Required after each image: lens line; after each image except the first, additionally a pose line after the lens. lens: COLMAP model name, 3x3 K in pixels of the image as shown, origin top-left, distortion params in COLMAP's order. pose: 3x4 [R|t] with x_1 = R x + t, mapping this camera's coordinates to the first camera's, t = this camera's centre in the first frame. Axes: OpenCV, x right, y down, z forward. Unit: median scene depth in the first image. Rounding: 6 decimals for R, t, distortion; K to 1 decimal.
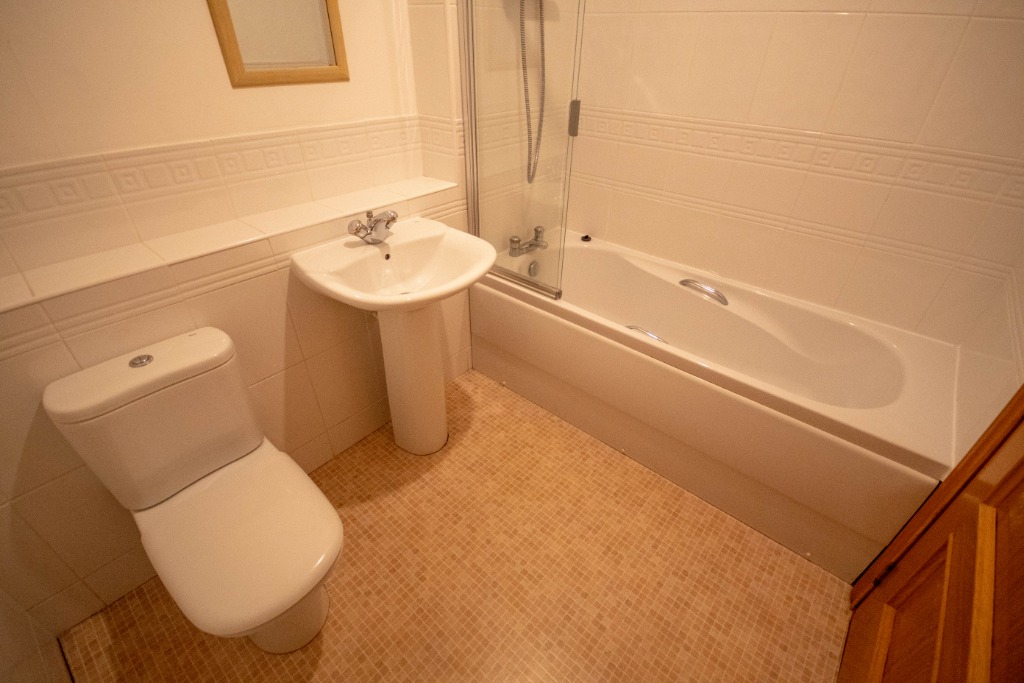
lens RADIAL K [[446.1, 0, 507.6], [0, 446.1, 347.2], [0, 0, 1]] dist [0.000973, -0.005391]
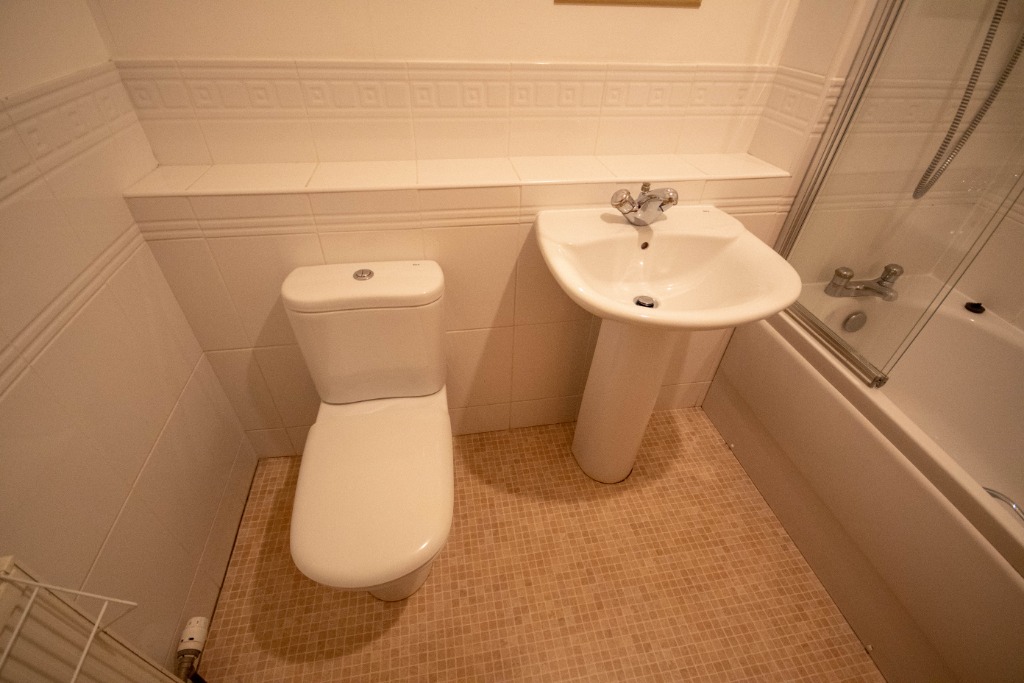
lens RADIAL K [[446.1, 0, 507.6], [0, 446.1, 347.2], [0, 0, 1]] dist [0.000973, -0.005391]
pose [[0.774817, 0.409664, -0.481491, -0.009911], [-0.375967, 0.910903, 0.170012, -0.076231], [0.508240, 0.049296, 0.859803, 0.203441]]
